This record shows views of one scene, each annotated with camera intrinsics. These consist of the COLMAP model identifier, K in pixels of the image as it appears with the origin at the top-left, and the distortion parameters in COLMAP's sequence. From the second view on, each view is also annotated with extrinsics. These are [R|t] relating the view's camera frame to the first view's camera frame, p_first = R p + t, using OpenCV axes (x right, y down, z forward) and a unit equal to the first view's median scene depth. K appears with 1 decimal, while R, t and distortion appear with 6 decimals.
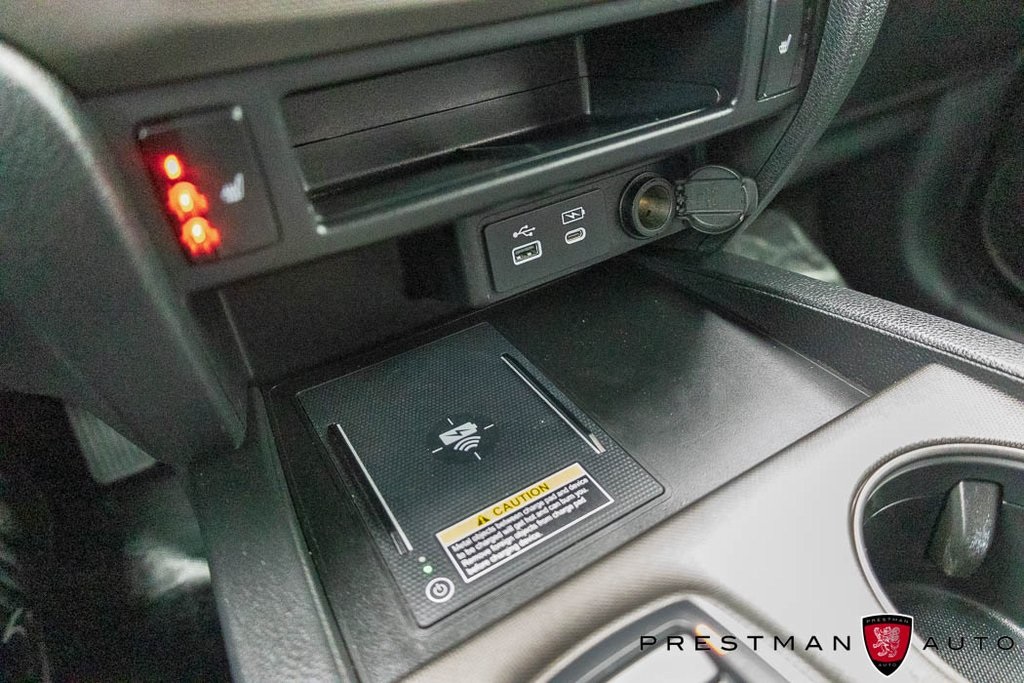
lens RADIAL K [[661.8, 0, 511.9], [0, 661.8, 334.3], [0, 0, 1]] dist [0.005686, -0.001281]
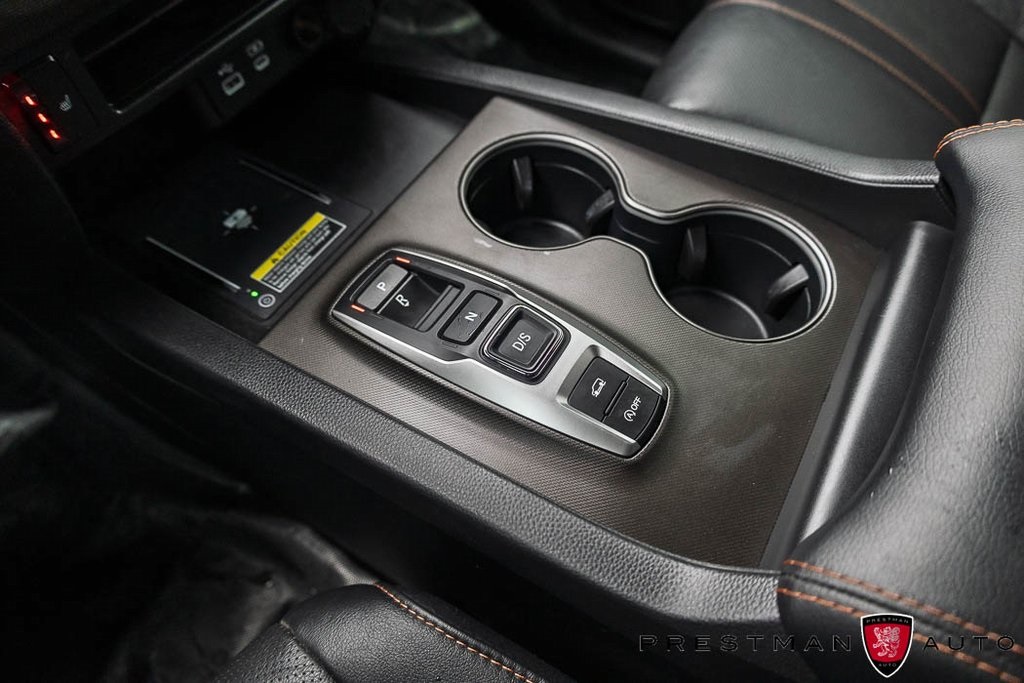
lens RADIAL K [[661.8, 0, 519.9], [0, 661.8, 339.9], [0, 0, 1]] dist [0.005686, -0.001281]
pose [[0.878311, -0.361101, 0.313332, -0.093872], [0.229621, 0.893459, 0.386013, -0.044216], [-0.419338, -0.267092, 0.867650, -0.751598]]
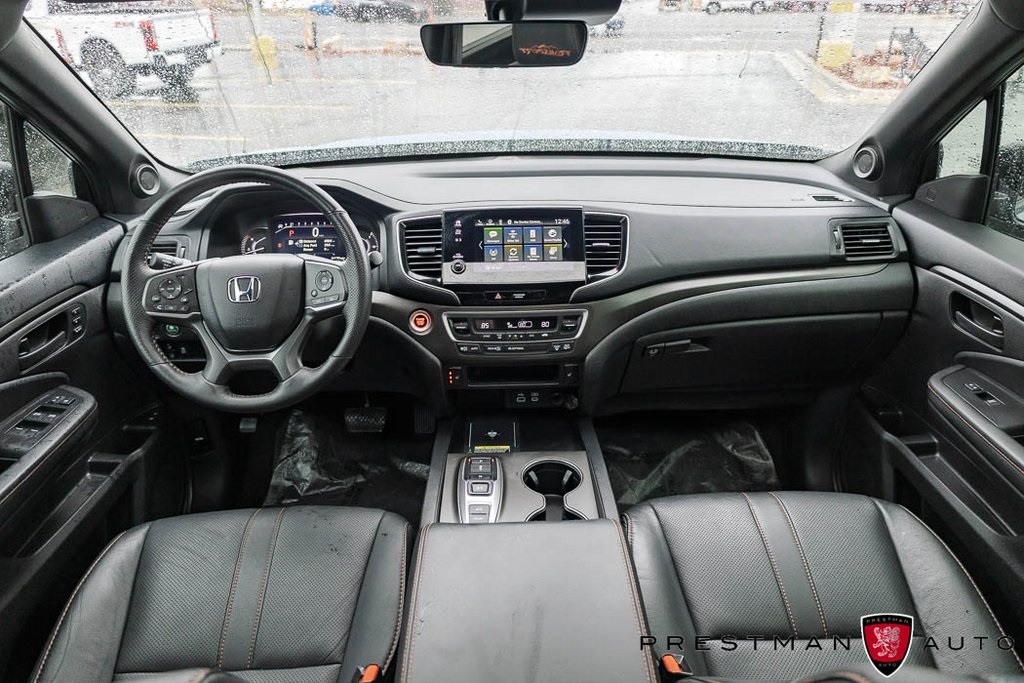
lens RADIAL K [[661.8, 0, 516.8], [0, 661.8, 339.8], [0, 0, 1]] dist [0.005686, -0.001281]
pose [[0.864996, 0.266134, -0.425388, 1.978783], [-0.327983, 0.941464, -0.077924, -0.165269], [0.379750, 0.206924, 0.901650, -3.400929]]
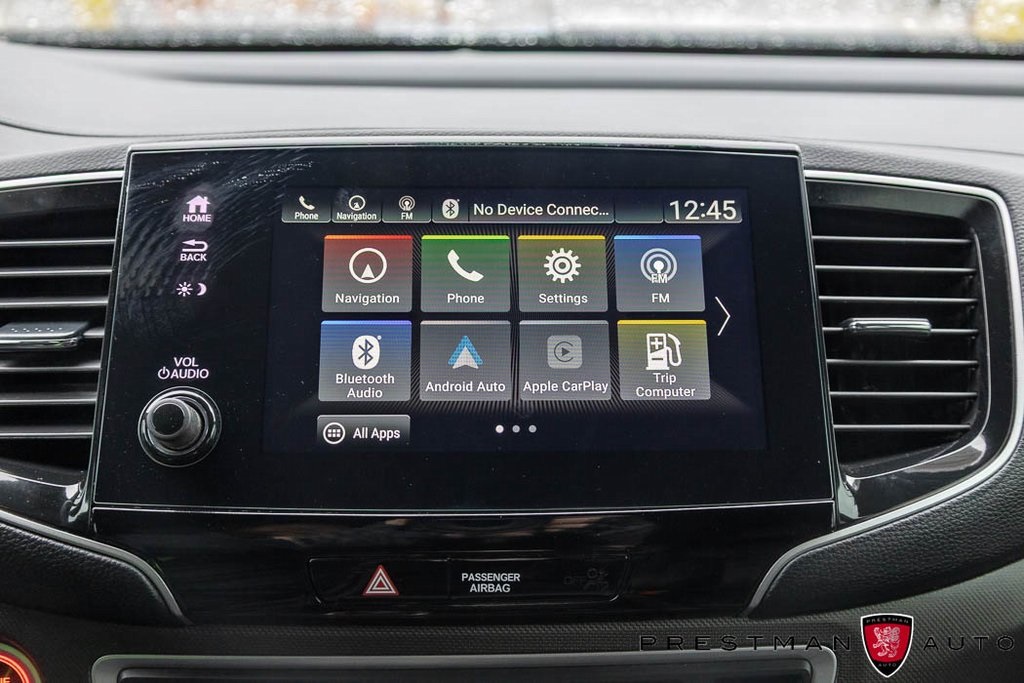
lens RADIAL K [[1085.1, 0, 519.8], [0, 1085.1, 346.8], [0, 0, 1]] dist [-0.010765, 0.000000]
pose [[0.871863, 0.223126, -0.435970, 0.599486], [-0.337322, 0.918961, -0.204266, -0.798644], [0.355062, 0.325154, 0.876474, -0.761607]]
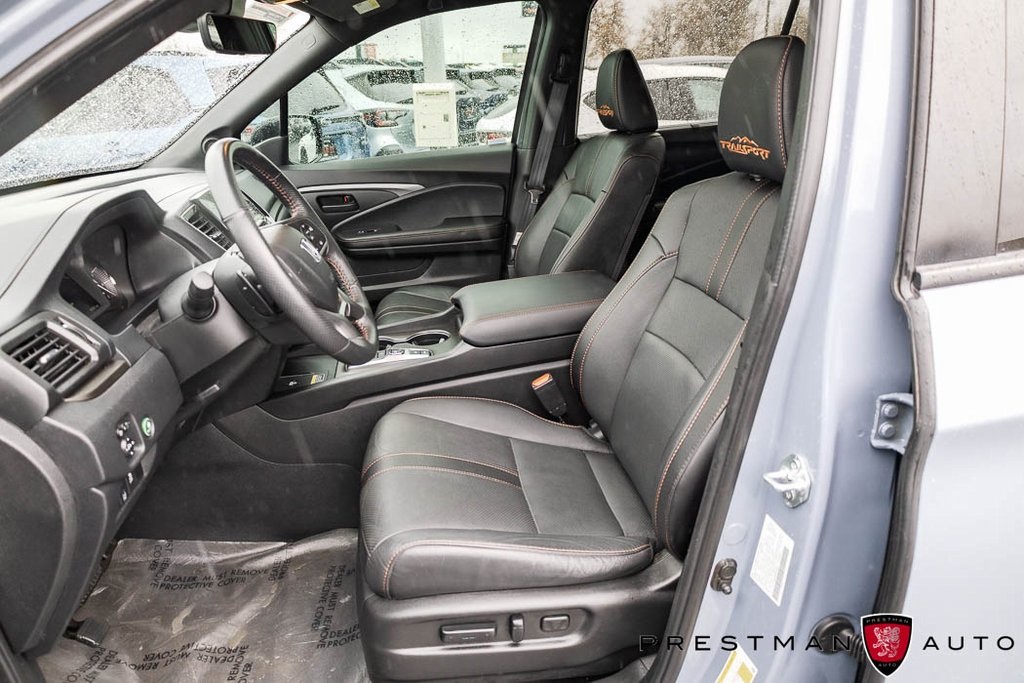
lens RADIAL K [[661.8, 0, 502.3], [0, 661.8, 333.9], [0, 0, 1]] dist [0.005686, -0.001281]
pose [[0.386741, -0.288708, 0.875831, -4.108179], [0.572316, 0.819846, 0.017536, 0.737006], [-0.723109, 0.494470, 0.482300, -3.012652]]
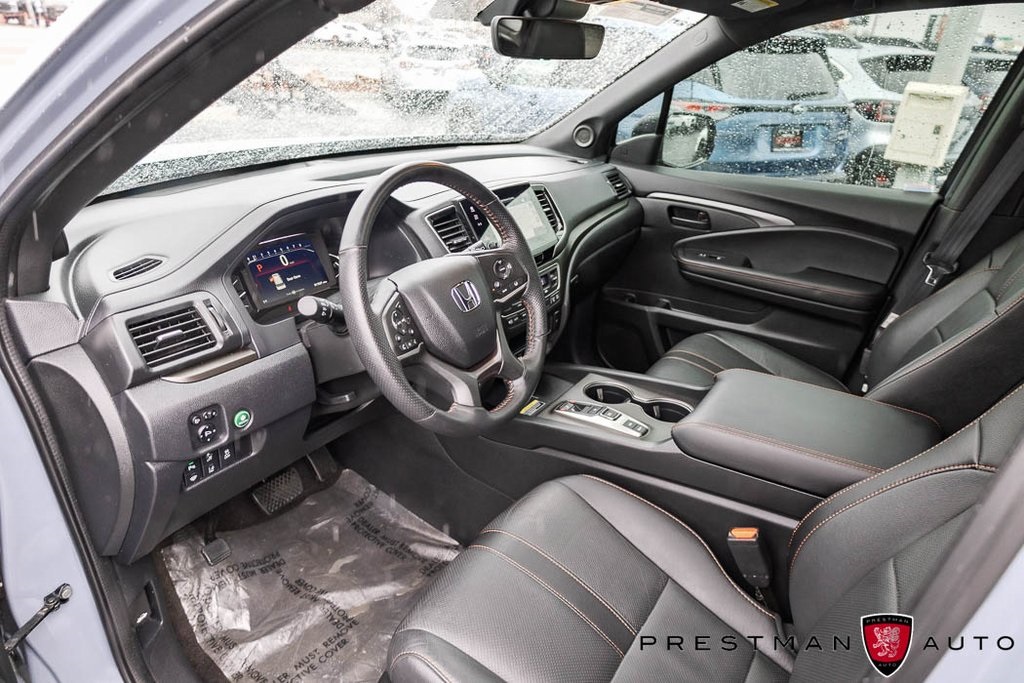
lens RADIAL K [[661.8, 0, 516.9], [0, 661.8, 338.2], [0, 0, 1]] dist [0.005686, -0.001281]
pose [[0.888434, -0.084755, 0.451111, -2.393695], [0.183842, 0.966236, -0.180528, 0.655783], [-0.420579, 0.243321, 0.874019, -3.680021]]
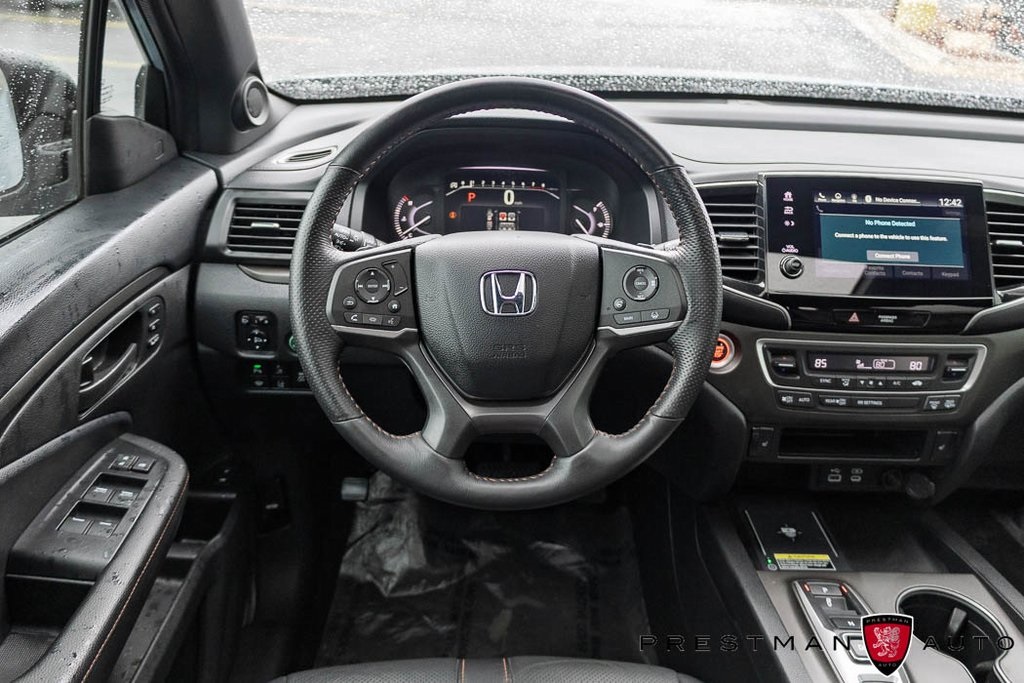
lens RADIAL K [[812.4, 0, 526.0], [0, 812.4, 307.3], [0, 0, 1]] dist [-0.006808, 0.020105]
pose [[0.869091, 0.291668, -0.399514, 0.056174], [-0.367322, 0.921474, -0.126332, 0.134955], [0.331295, 0.256544, 0.907981, -3.008331]]
